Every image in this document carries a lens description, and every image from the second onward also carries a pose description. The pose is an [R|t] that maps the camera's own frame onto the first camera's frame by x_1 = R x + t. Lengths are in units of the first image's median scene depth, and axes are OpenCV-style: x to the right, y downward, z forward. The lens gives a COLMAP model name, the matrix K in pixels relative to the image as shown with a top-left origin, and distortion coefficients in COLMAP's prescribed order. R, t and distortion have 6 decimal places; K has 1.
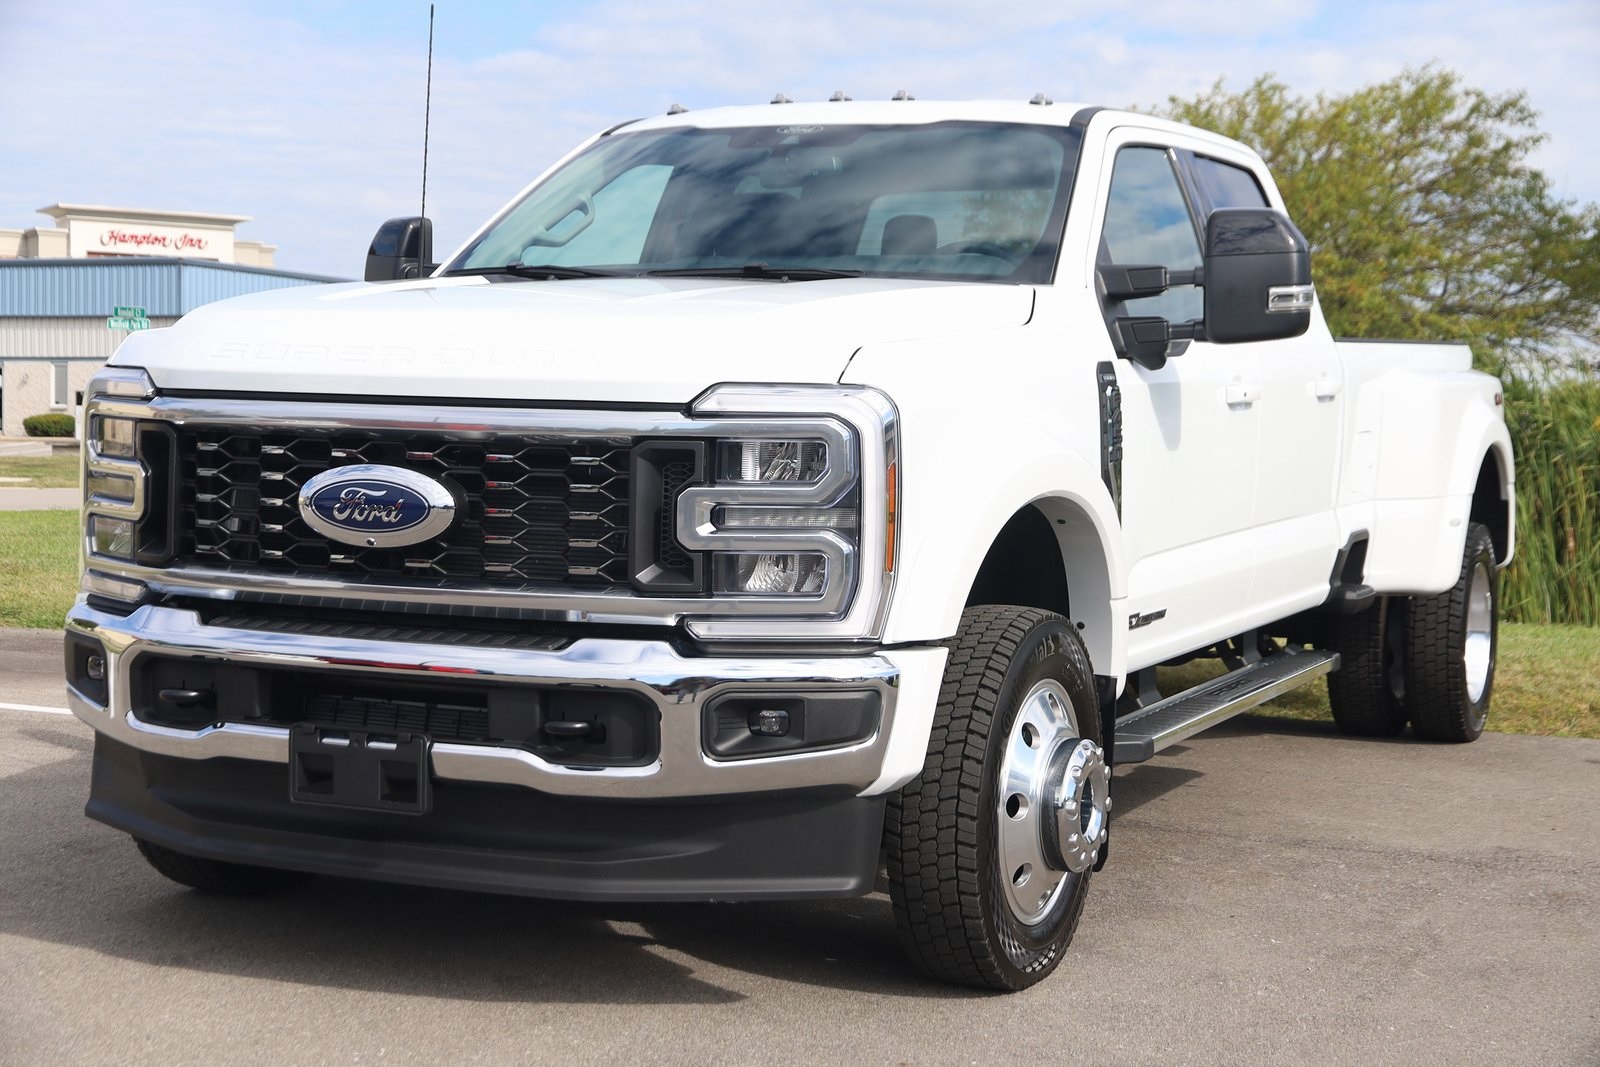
lens RADIAL K [[2593.6, 0, 800.0], [0, 2593.6, 533.5], [0, 0, 1]] dist [0.141028, 0.104040]
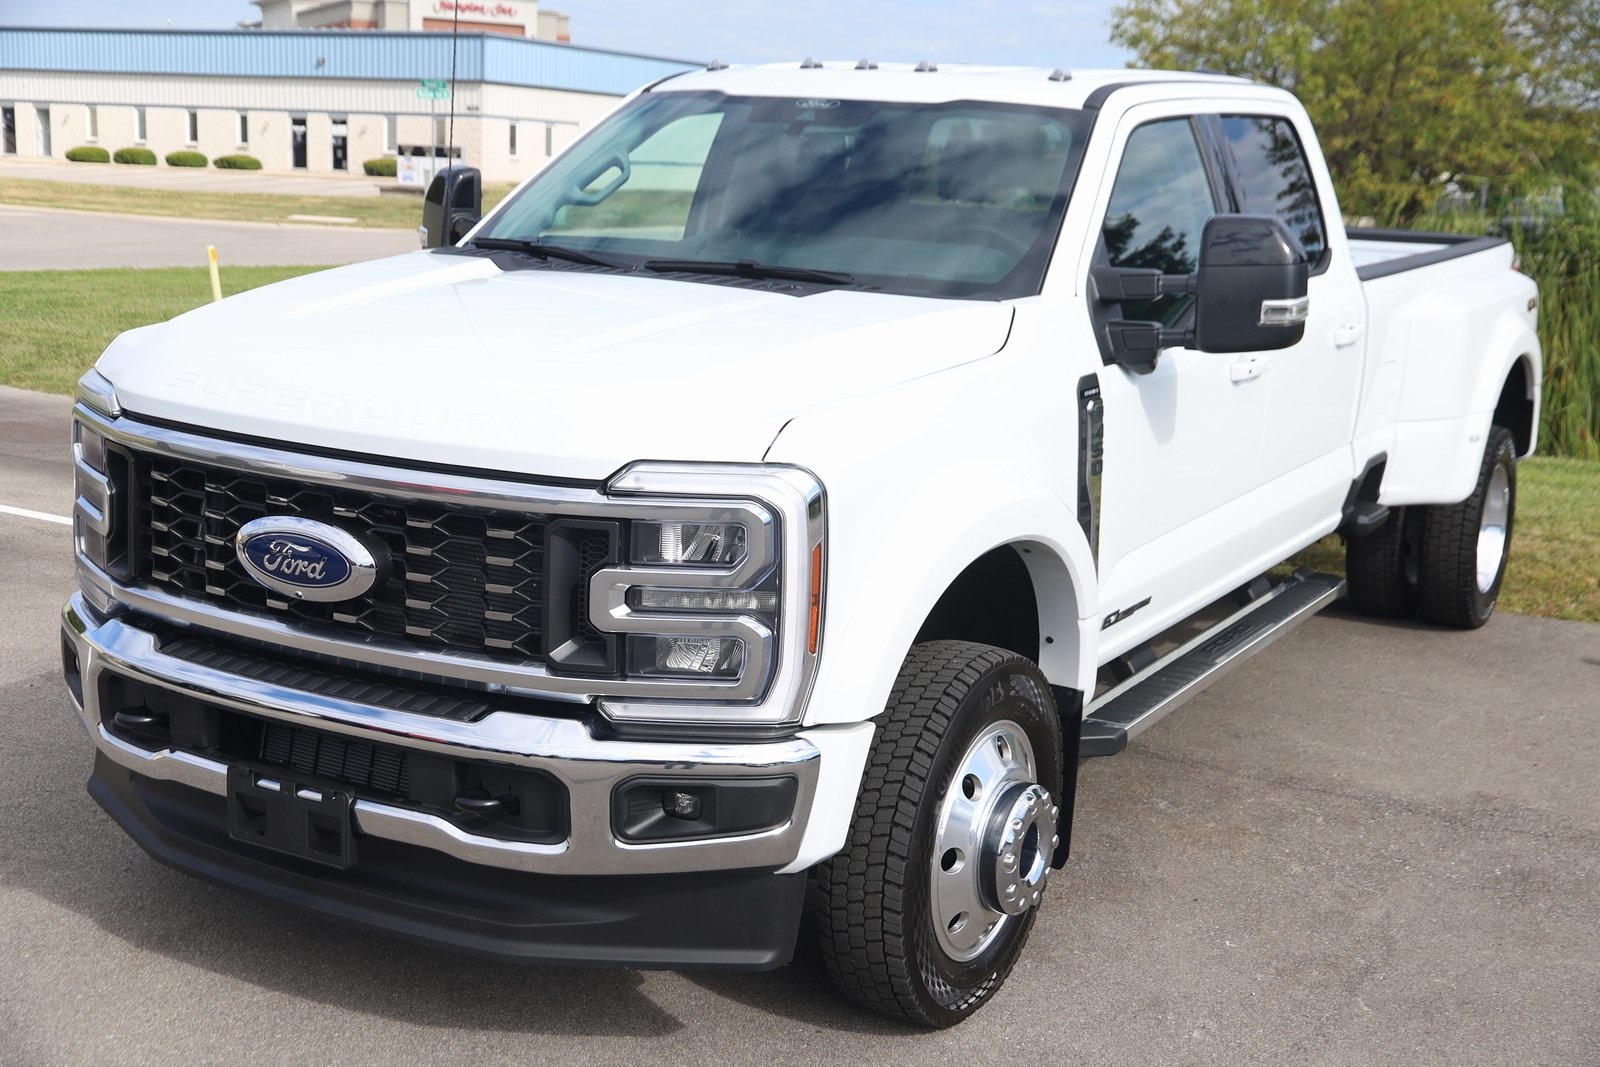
lens RADIAL K [[2077.5, 0, 796.7], [0, 2077.5, 550.5], [0, 0, 1]] dist [0.094710, 0.093251]
pose [[0.995696, 0.037975, -0.084542, 0.084086], [-0.026013, 0.990042, 0.138347, -0.118578], [0.088954, -0.135552, 0.986769, 0.213279]]
